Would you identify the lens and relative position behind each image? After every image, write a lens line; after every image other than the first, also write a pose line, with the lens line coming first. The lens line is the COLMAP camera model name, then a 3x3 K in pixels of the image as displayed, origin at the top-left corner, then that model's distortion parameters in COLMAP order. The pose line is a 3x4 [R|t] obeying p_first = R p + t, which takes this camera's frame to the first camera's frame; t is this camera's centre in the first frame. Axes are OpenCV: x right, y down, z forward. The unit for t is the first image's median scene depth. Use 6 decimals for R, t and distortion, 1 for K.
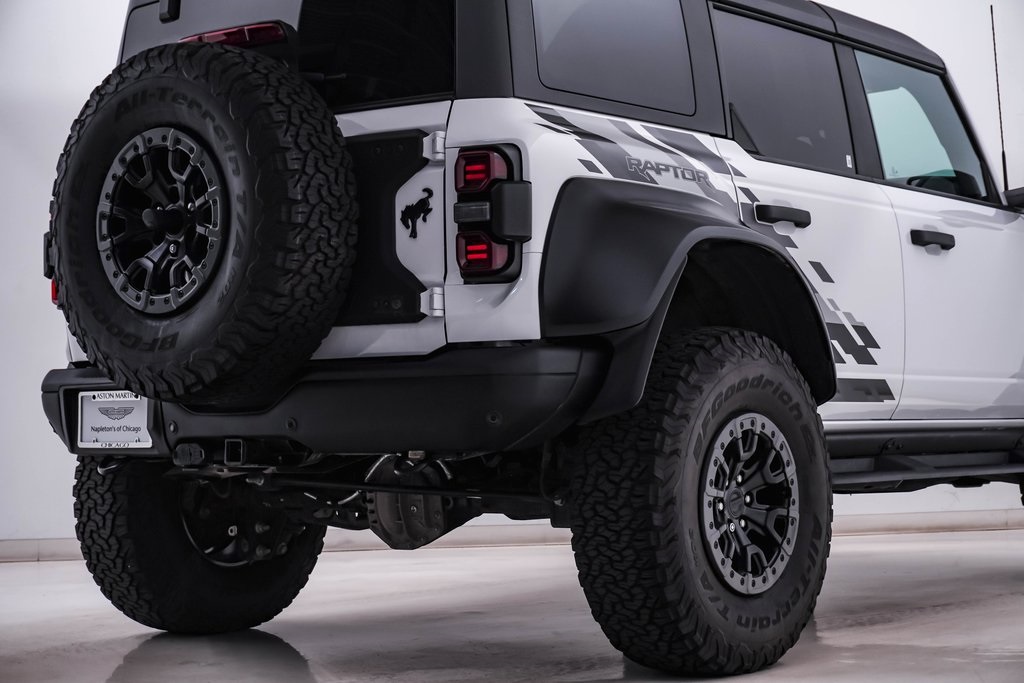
lens RADIAL K [[2022.8, 0, 512.0], [0, 2022.8, 341.5], [0, 0, 1]] dist [0.003919, 0.166644]
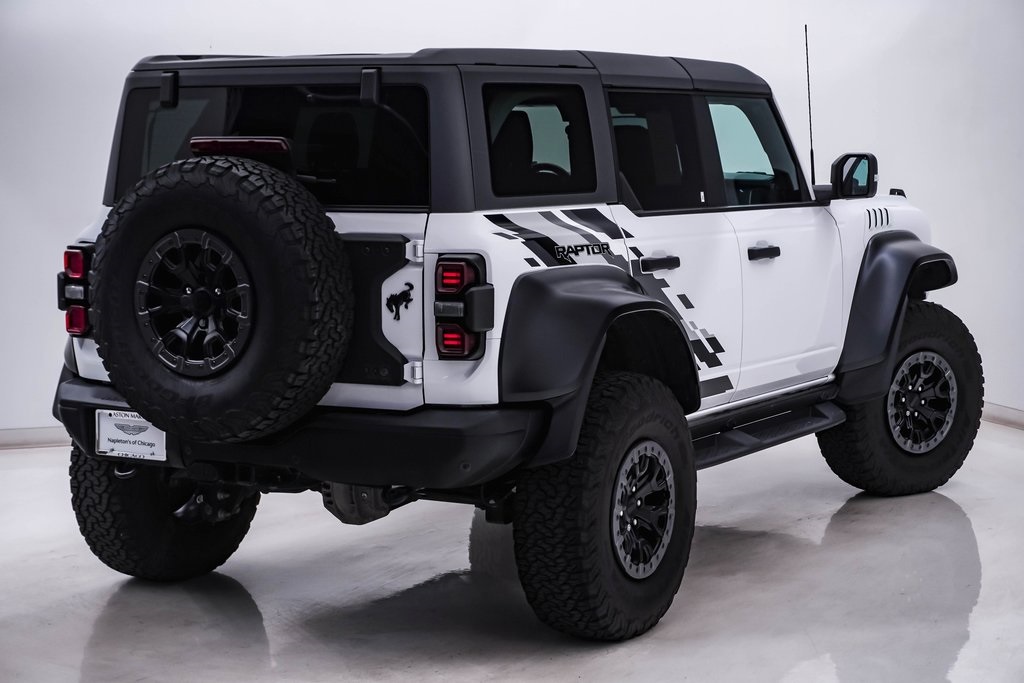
lens RADIAL K [[2151.9, 0, 512.0], [0, 2151.9, 341.5], [0, 0, 1]] dist [-0.010829, 0.225597]
pose [[0.989322, -0.004043, 0.145691, -0.174036], [-0.016370, 0.990207, 0.138643, -0.226424], [-0.144825, -0.139547, 0.979567, -0.348420]]
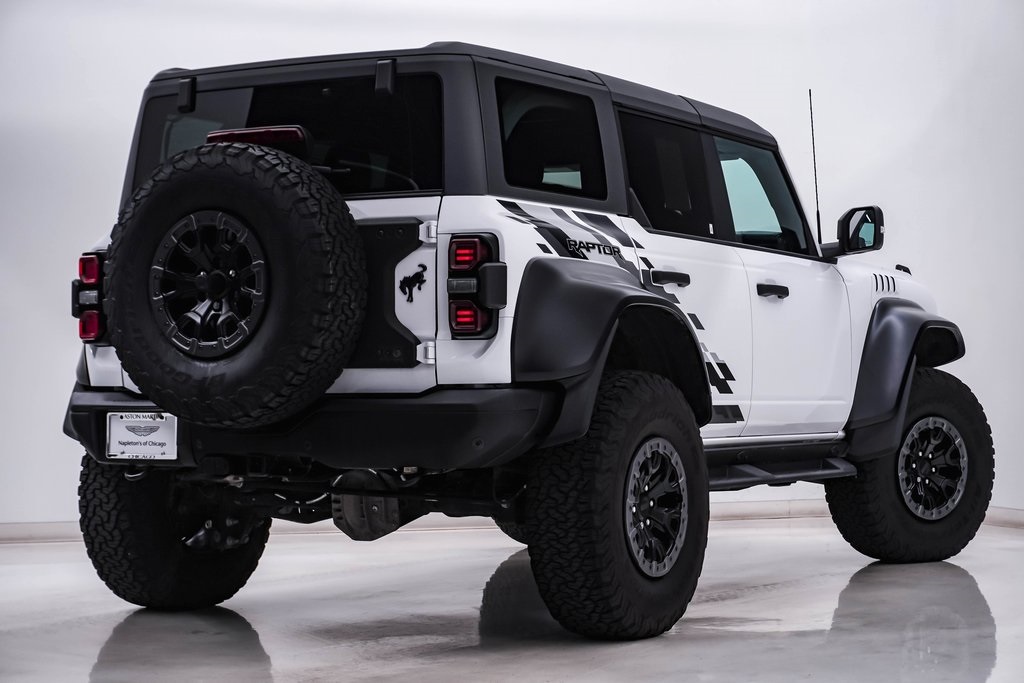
lens RADIAL K [[2151.9, 0, 512.0], [0, 2151.9, 341.5], [0, 0, 1]] dist [-0.010829, 0.225597]
pose [[0.989429, 0.014135, 0.144327, -0.180584], [-0.016720, 0.999720, 0.016714, -0.049652], [-0.144050, -0.018951, 0.989389, -0.365680]]
